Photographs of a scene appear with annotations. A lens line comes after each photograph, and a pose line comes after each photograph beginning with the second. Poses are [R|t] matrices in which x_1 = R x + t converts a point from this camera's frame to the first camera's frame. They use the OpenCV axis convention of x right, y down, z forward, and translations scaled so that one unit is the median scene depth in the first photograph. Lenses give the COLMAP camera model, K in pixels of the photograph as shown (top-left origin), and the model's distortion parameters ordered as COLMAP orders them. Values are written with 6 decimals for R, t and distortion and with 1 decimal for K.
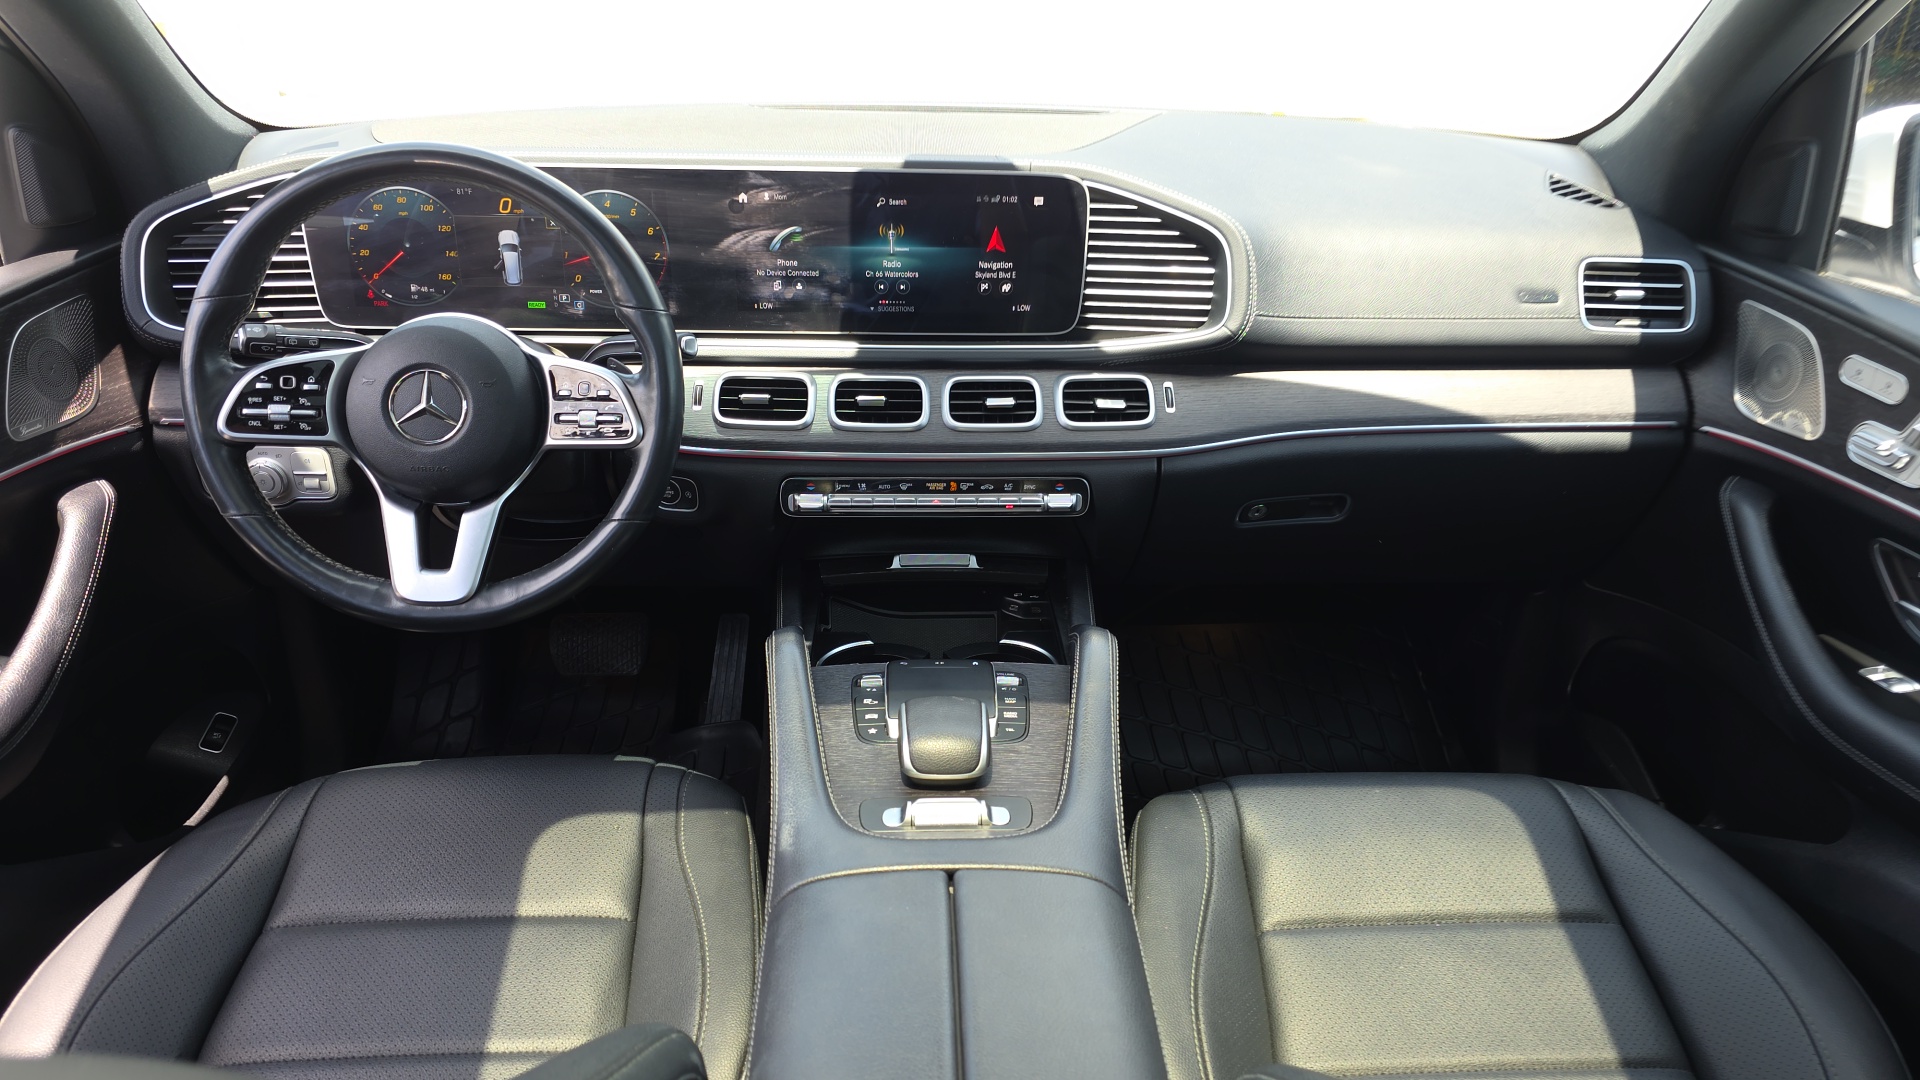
lens RADIAL K [[1270.6, 0, 950.5], [0, 1270.6, 572.1], [0, 0, 1]] dist [0.085608, -0.105423]
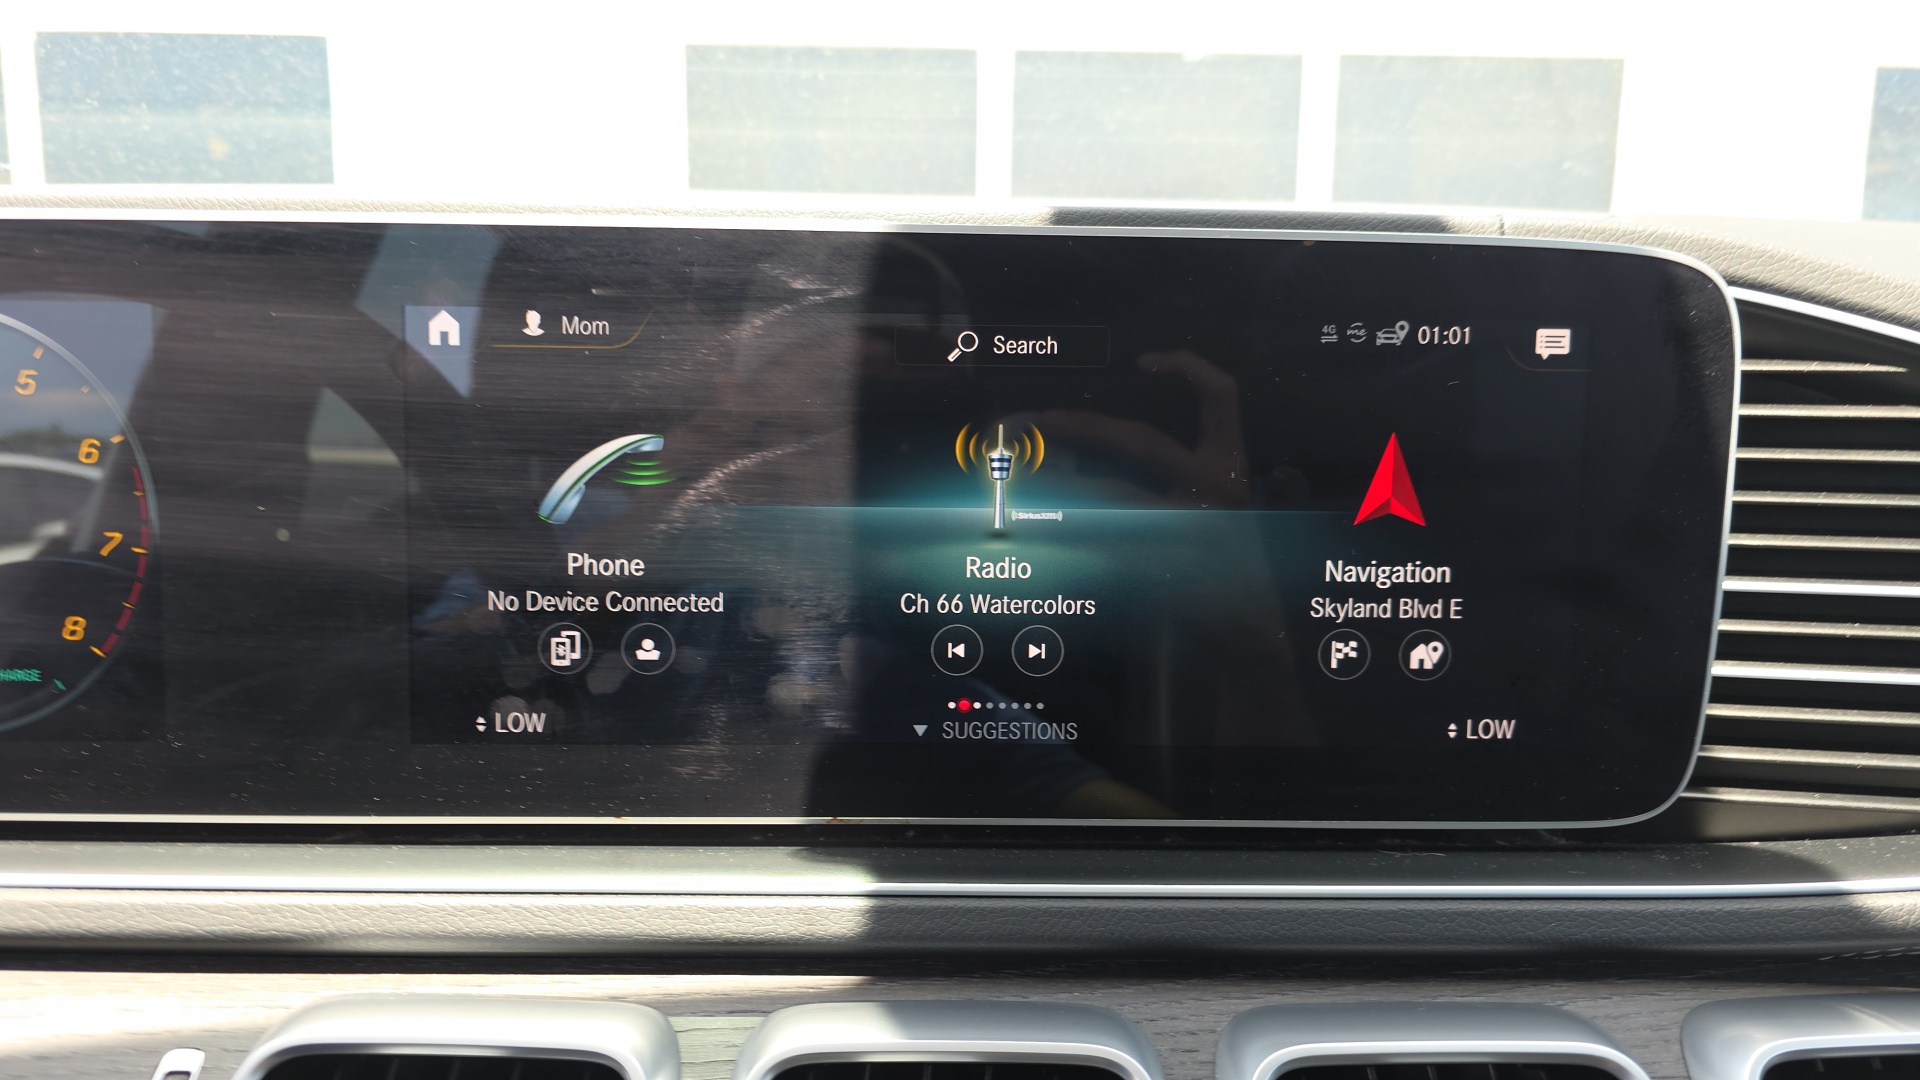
lens RADIAL K [[1332.8, 0, 914.3], [0, 1332.8, 507.6], [0, 0, 1]] dist [0.046547, -0.072679]
pose [[0.999939, 0.001695, -0.010954, -0.061605], [-0.004482, 0.965682, -0.259687, -0.184805], [0.010138, 0.259720, 0.965631, 0.742372]]
